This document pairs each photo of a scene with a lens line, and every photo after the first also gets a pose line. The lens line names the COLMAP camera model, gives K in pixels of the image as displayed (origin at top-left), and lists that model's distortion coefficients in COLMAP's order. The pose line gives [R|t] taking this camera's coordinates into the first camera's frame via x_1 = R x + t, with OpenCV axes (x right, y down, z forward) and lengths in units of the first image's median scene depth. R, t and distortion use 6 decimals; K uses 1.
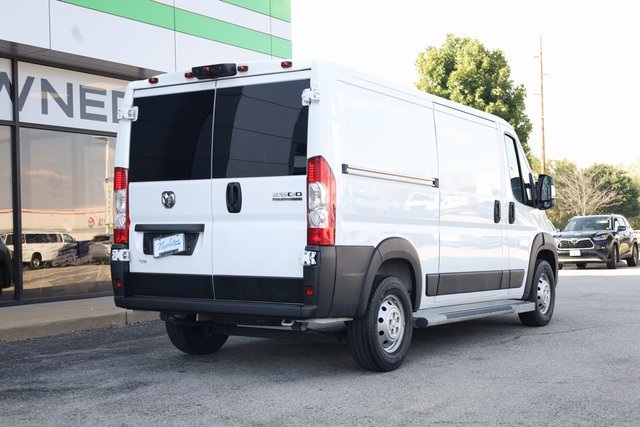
lens RADIAL K [[896.8, 0, 320.0], [0, 896.8, 213.5], [0, 0, 1]] dist [0.020486, 0.053336]
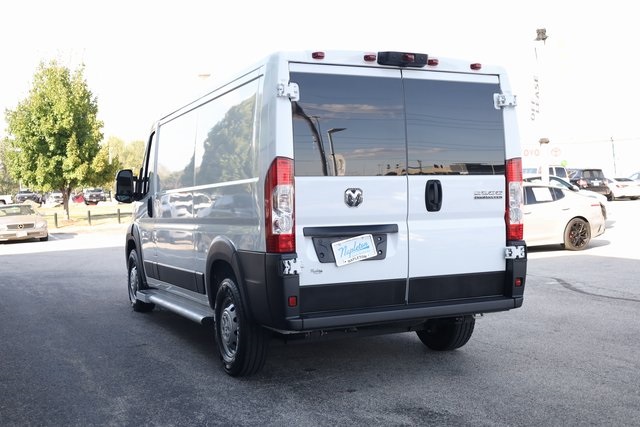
lens RADIAL K [[756.4, 0, 320.0], [0, 756.4, 213.5], [0, 0, 1]] dist [-0.013701, -0.002403]
pose [[0.534466, -0.015028, 0.845056, -0.830314], [0.009068, 0.999886, 0.012047, -0.009148], [-0.845141, 0.001224, 0.534541, 0.657012]]
